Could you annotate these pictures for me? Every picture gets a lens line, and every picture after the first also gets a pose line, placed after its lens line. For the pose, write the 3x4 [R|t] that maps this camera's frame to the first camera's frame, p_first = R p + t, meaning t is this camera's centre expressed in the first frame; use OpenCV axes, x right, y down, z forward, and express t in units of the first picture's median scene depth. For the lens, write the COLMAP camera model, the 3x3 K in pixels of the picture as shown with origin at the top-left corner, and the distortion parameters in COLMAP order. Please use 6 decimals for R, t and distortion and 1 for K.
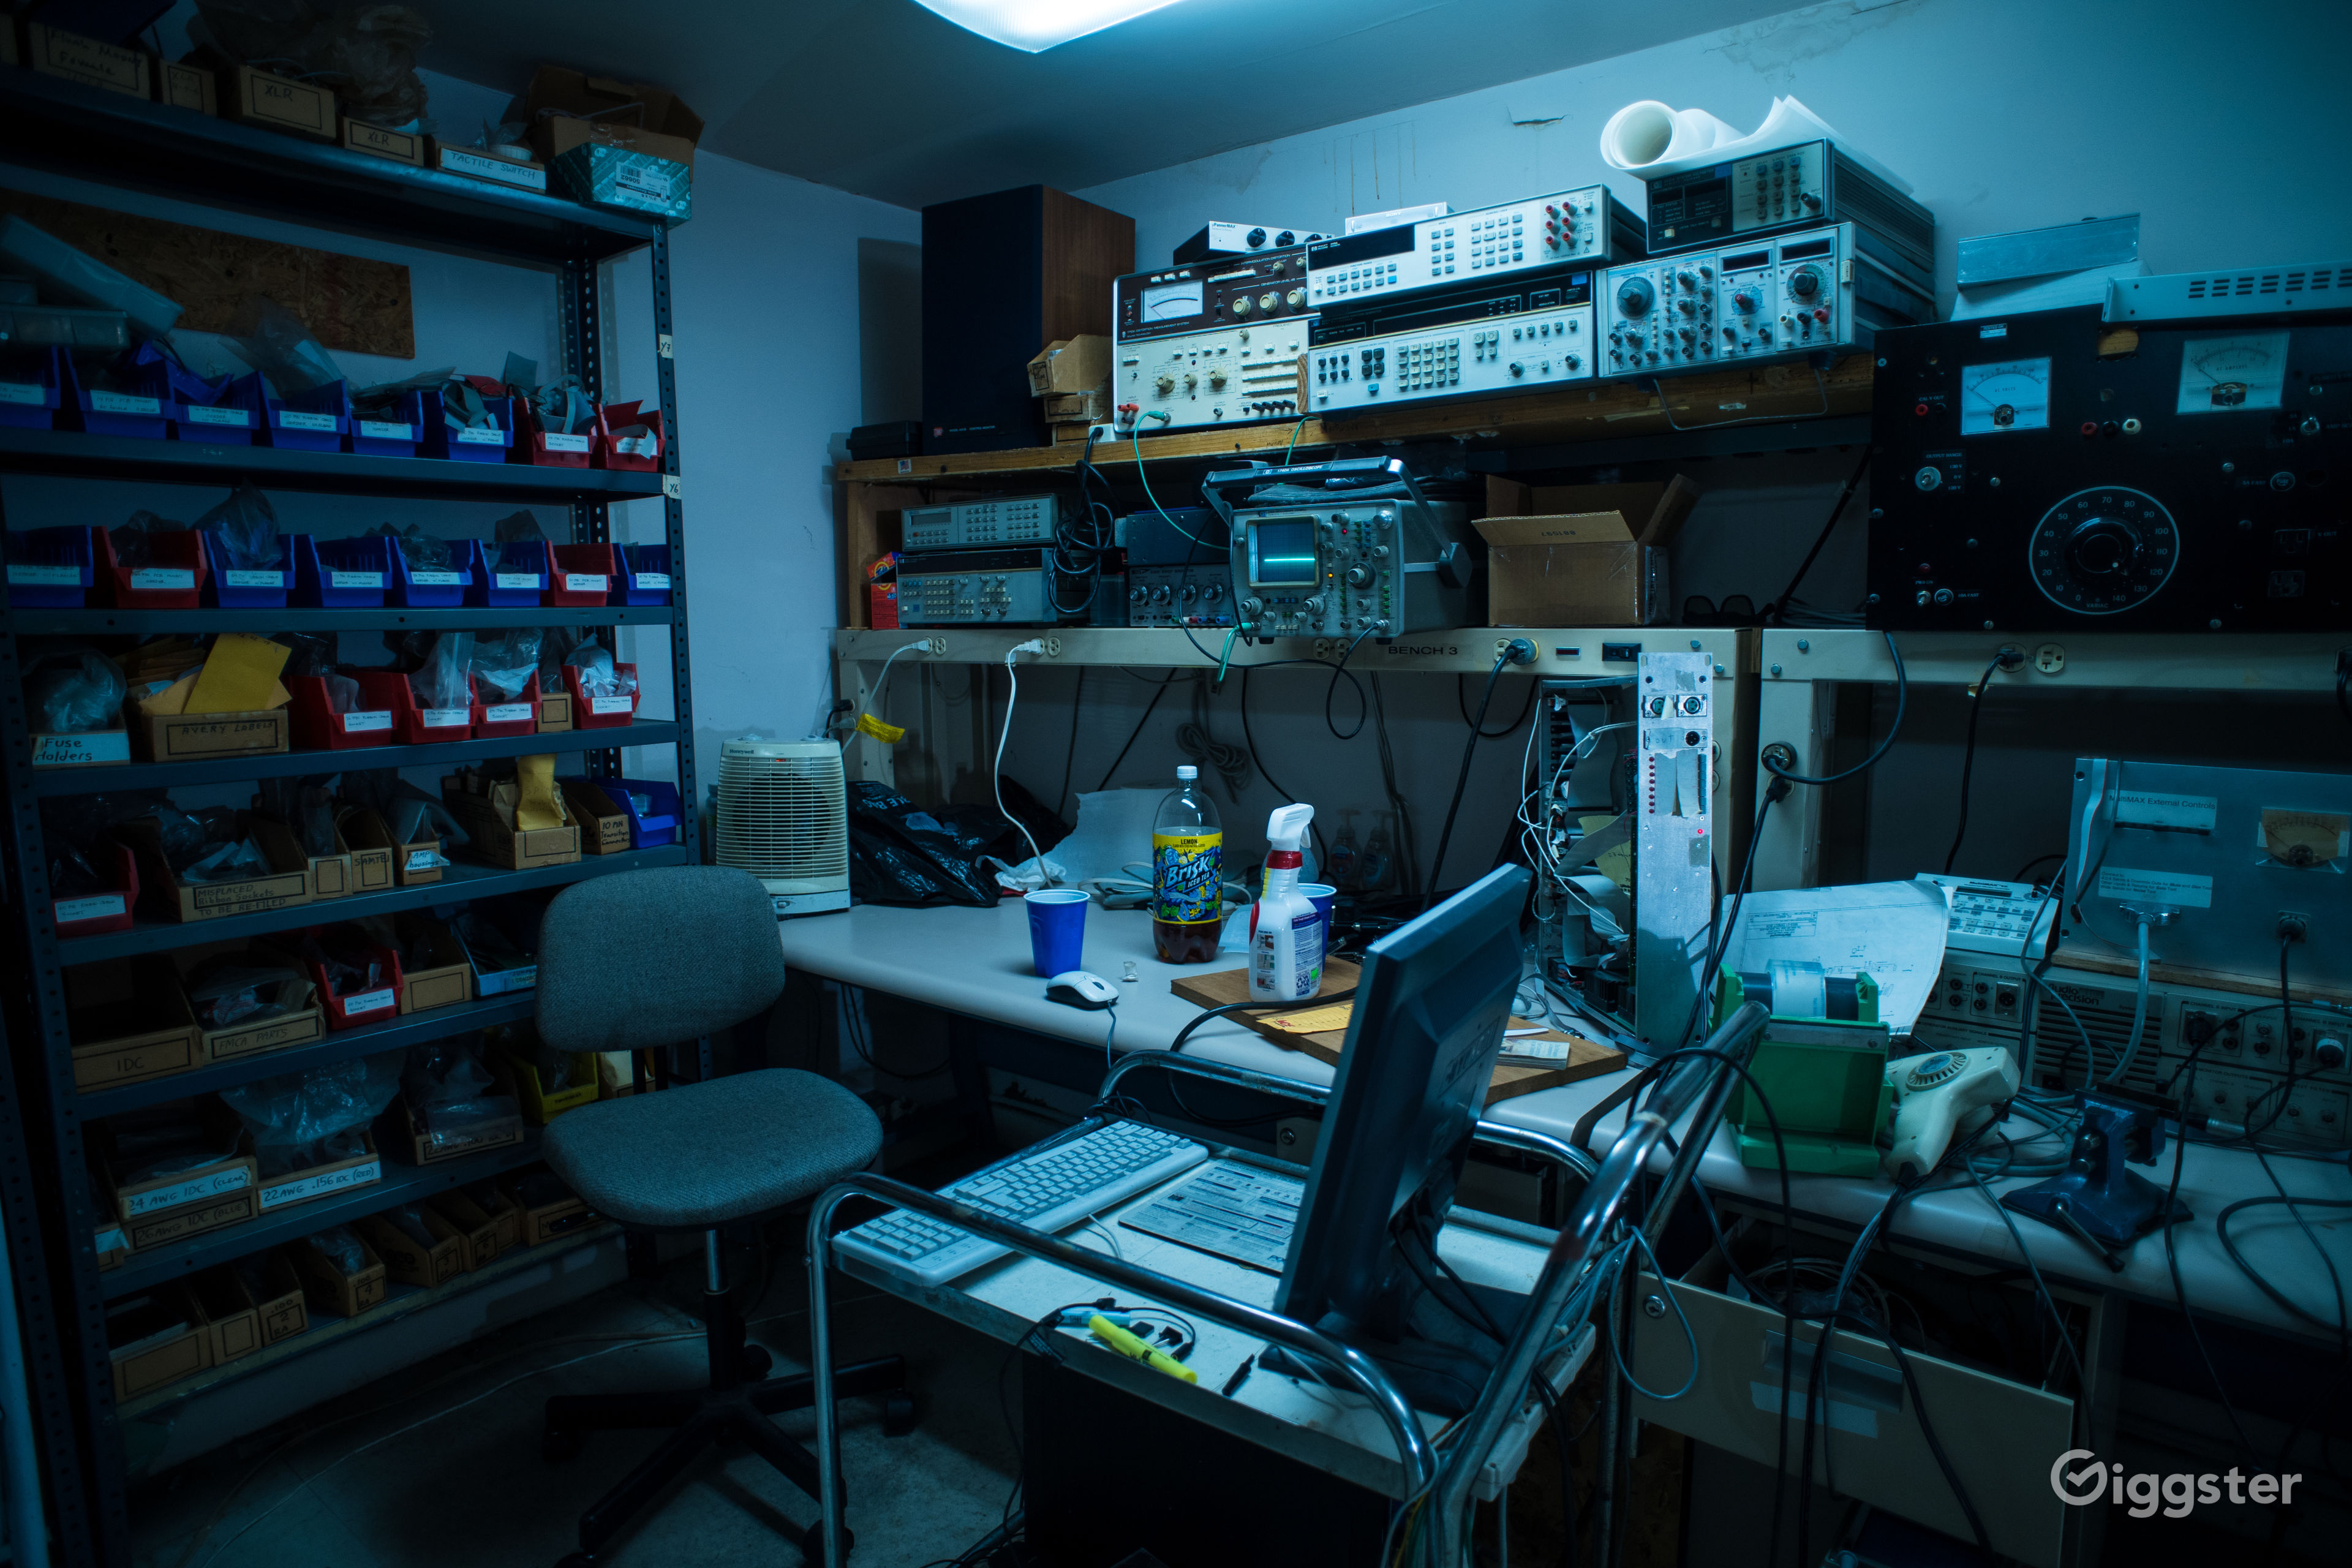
lens RADIAL K [[1315.4, 0, 1176.0], [0, 1315.4, 784.0], [0, 0, 1]] dist [-0.097280, 0.062129]
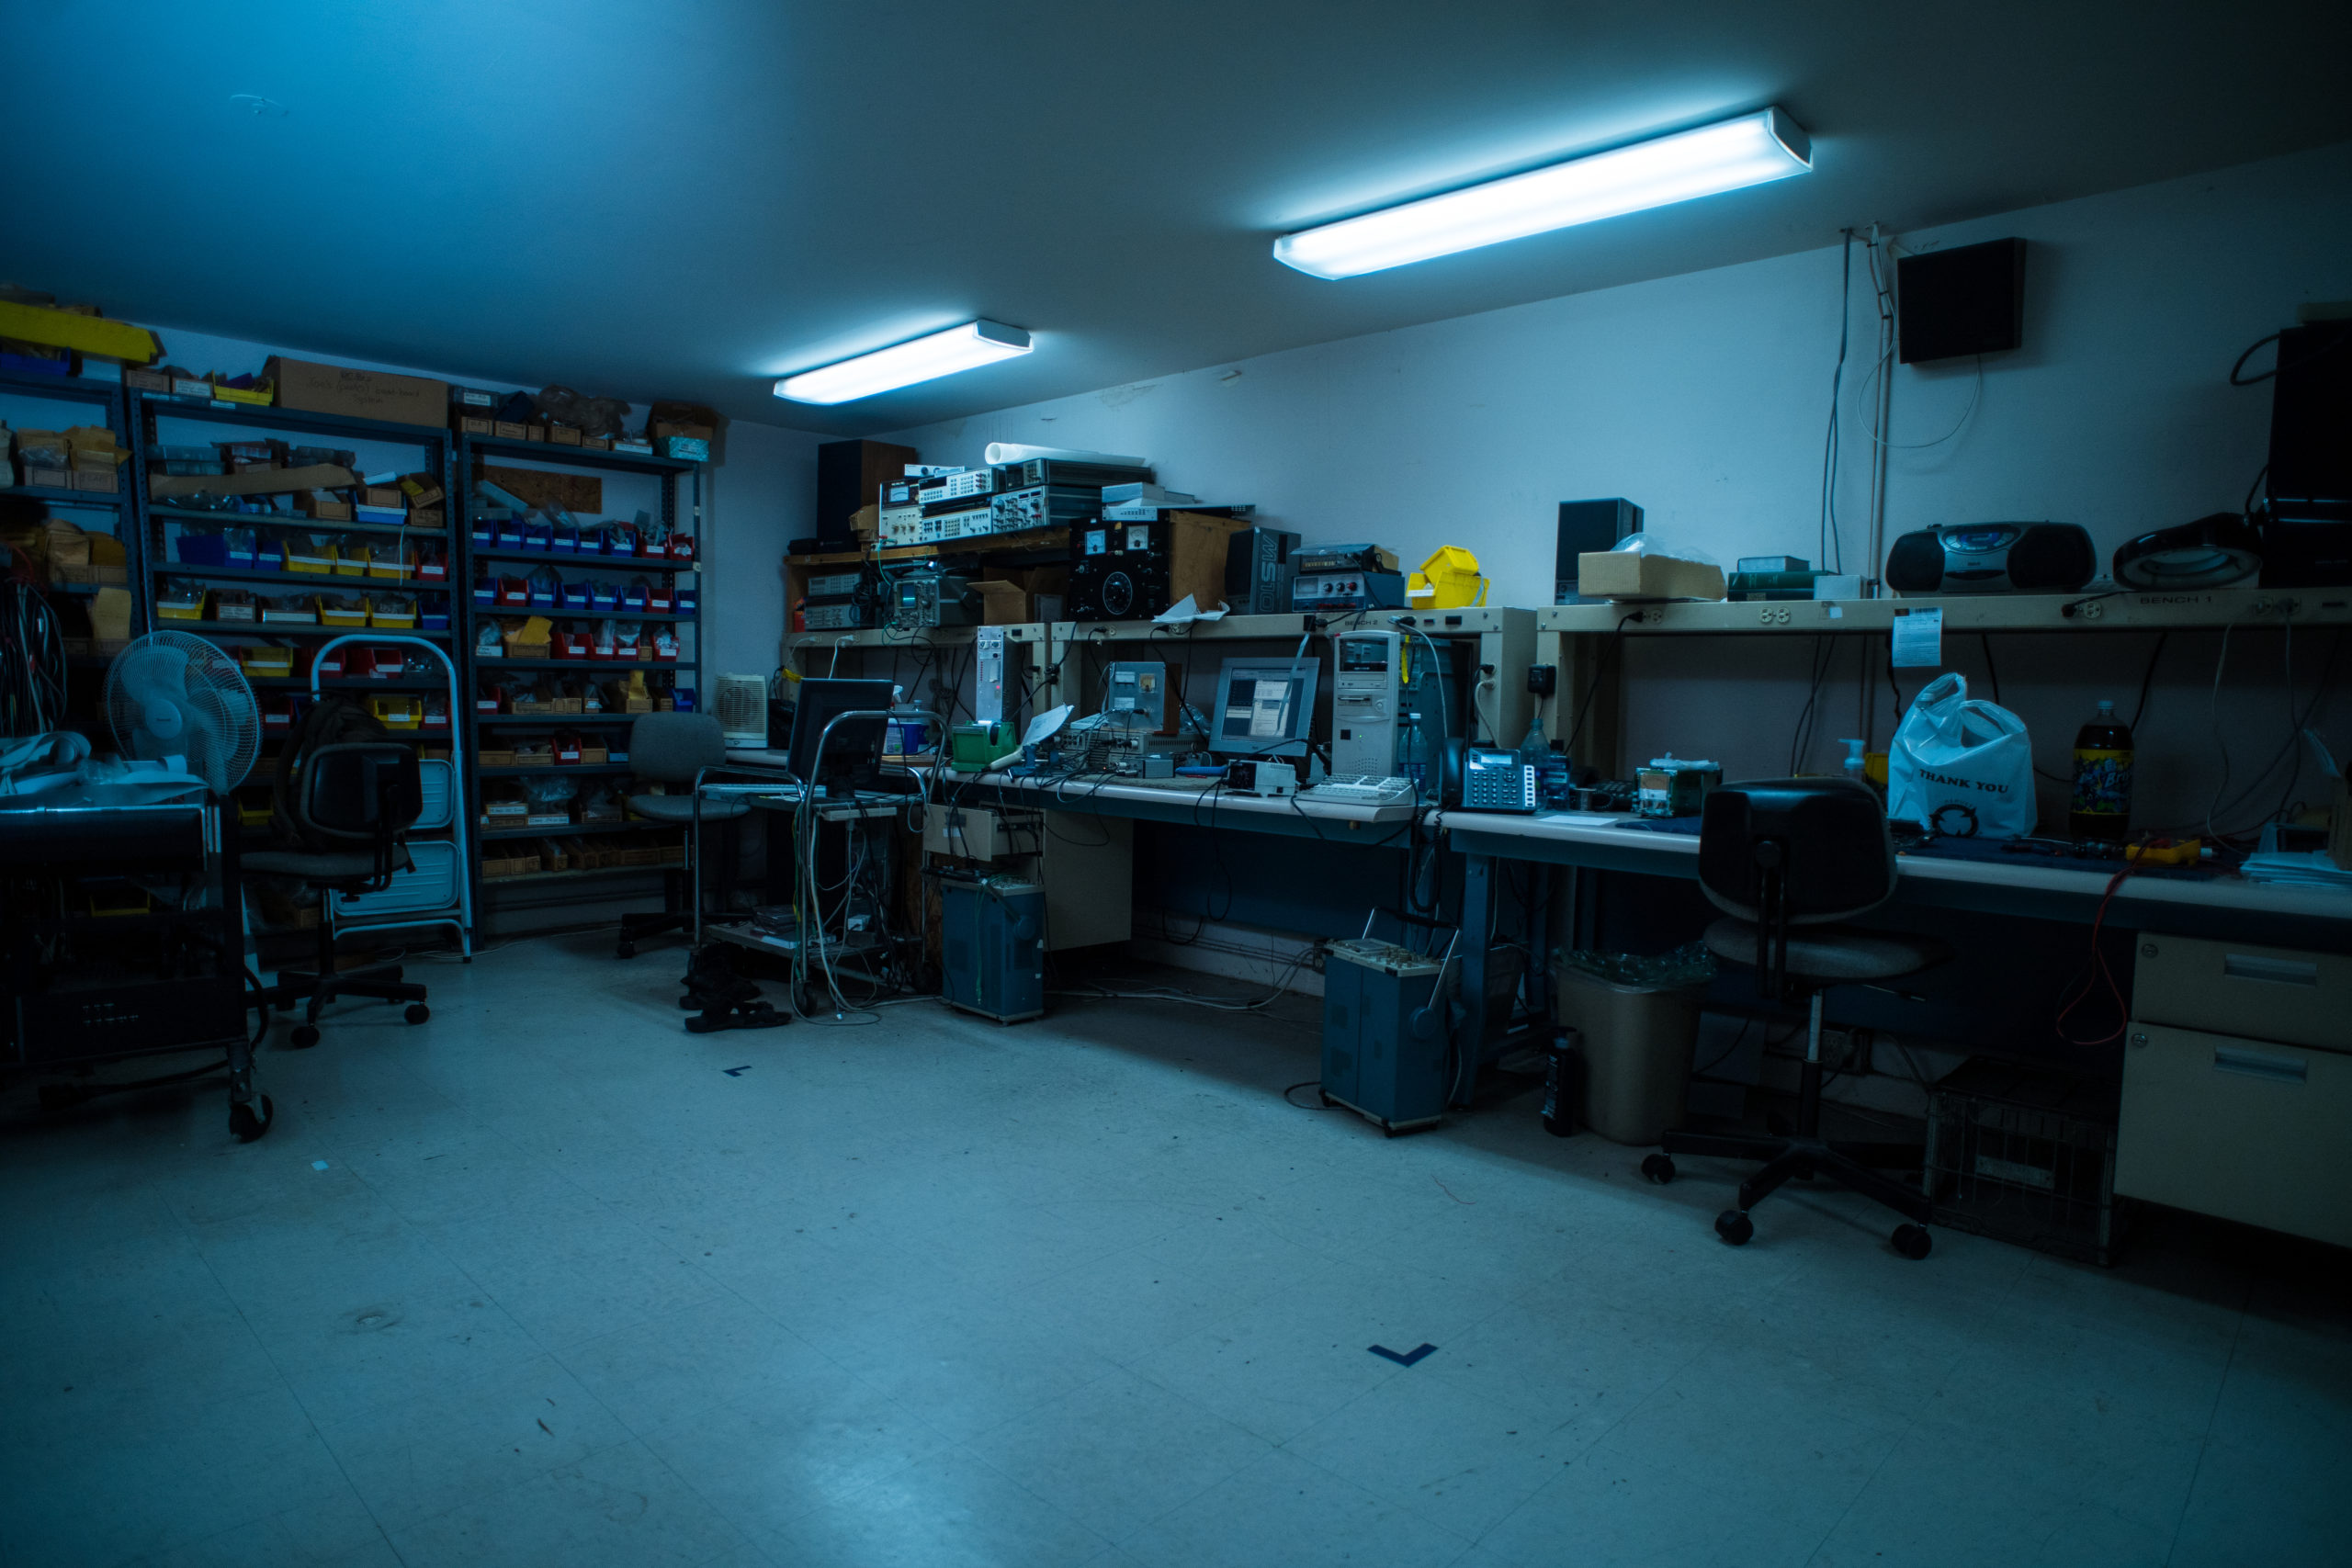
lens RADIAL K [[1285.9, 0, 1176.0], [0, 1285.9, 784.0], [0, 0, 1]] dist [-0.098933, 0.063490]
pose [[0.994761, 0.033426, -0.096608, 0.872588], [-0.038491, 0.997954, -0.051049, 0.310239], [0.094704, 0.054500, 0.994013, -1.475011]]
